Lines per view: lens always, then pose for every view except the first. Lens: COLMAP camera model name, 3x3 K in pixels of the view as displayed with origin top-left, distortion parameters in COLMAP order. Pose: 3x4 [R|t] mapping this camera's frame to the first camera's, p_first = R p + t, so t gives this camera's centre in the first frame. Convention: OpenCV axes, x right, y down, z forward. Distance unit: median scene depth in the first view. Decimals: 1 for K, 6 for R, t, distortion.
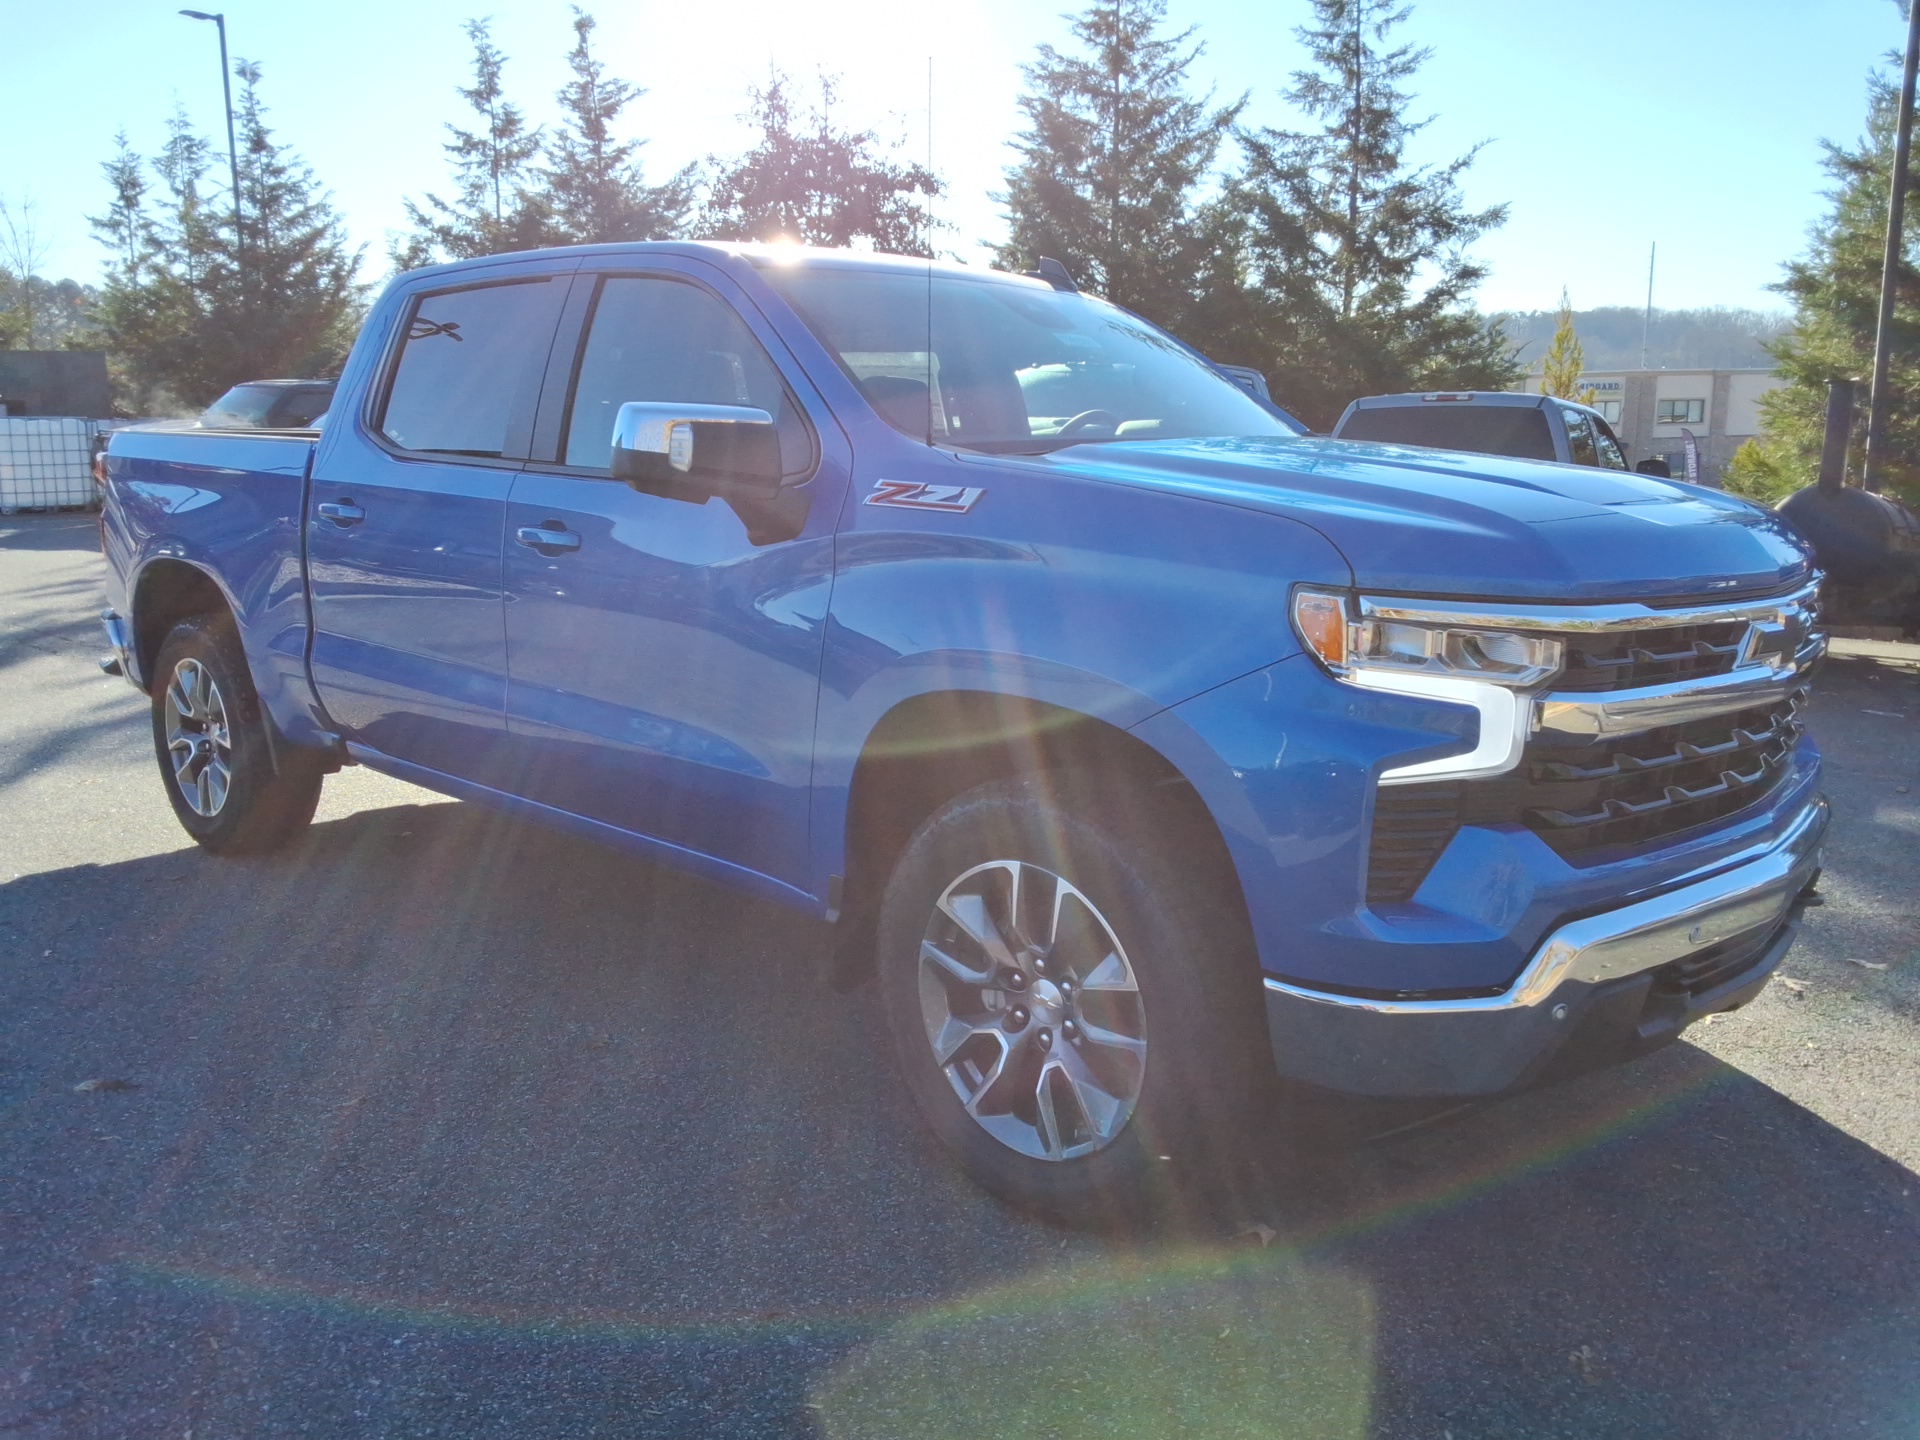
lens RADIAL K [[1530.1, 0, 974.4], [0, 1530.1, 709.6], [0, 0, 1]] dist [0.078012, -0.116076]
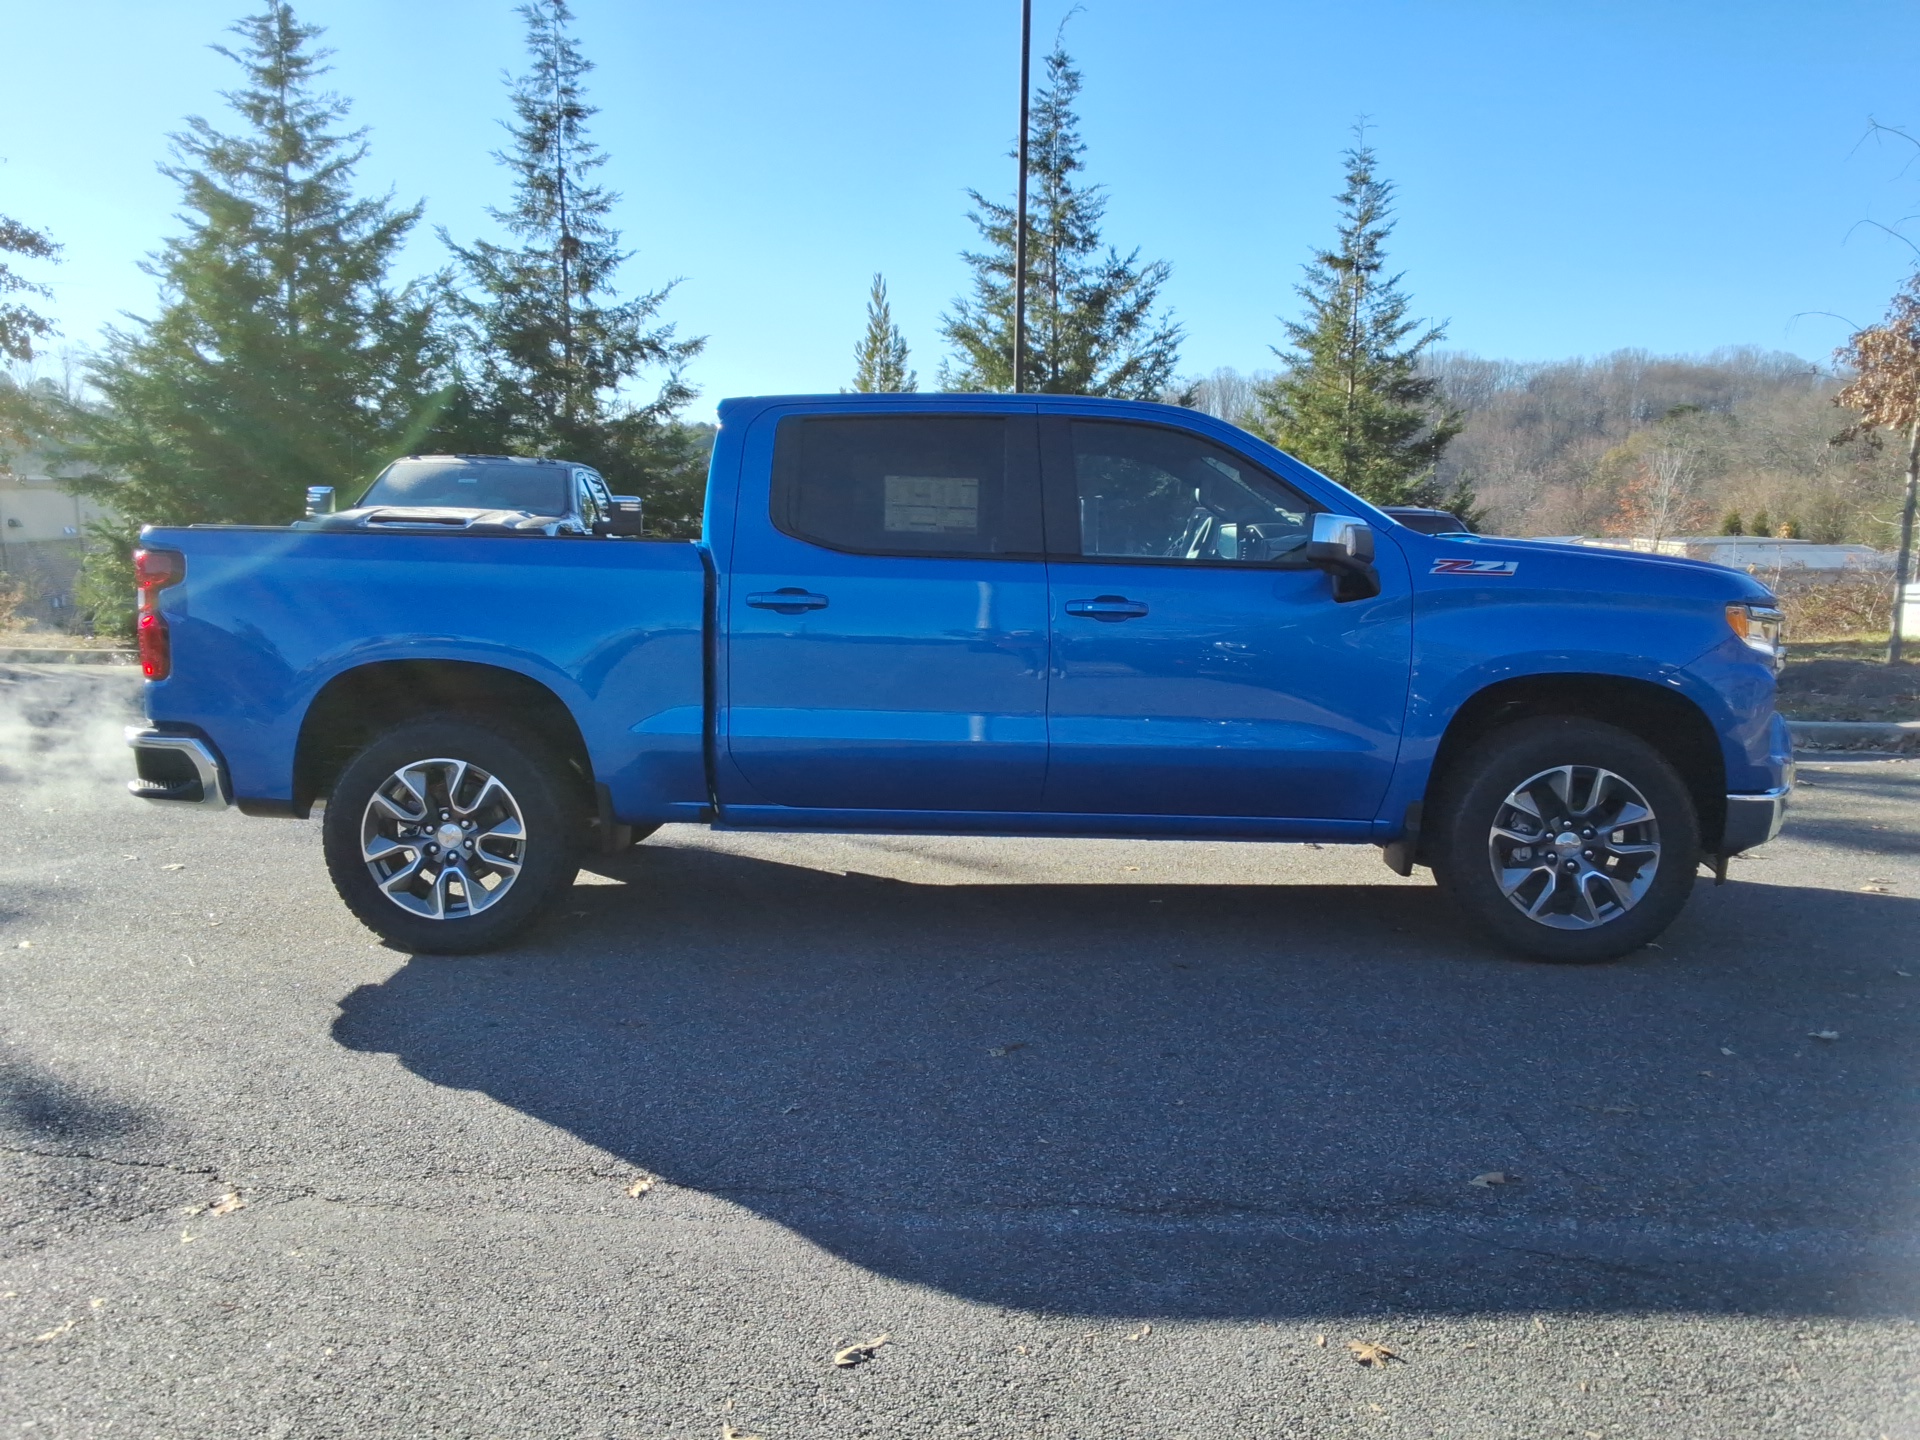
lens RADIAL K [[1530.1, 0, 962.3], [0, 1530.1, 722.6], [0, 0, 1]] dist [0.078012, -0.116076]
pose [[0.740504, -0.081314, 0.667115, -0.307641], [0.115043, 0.993338, -0.006622, -0.003987], [-0.662133, 0.081651, 0.744925, 0.019711]]
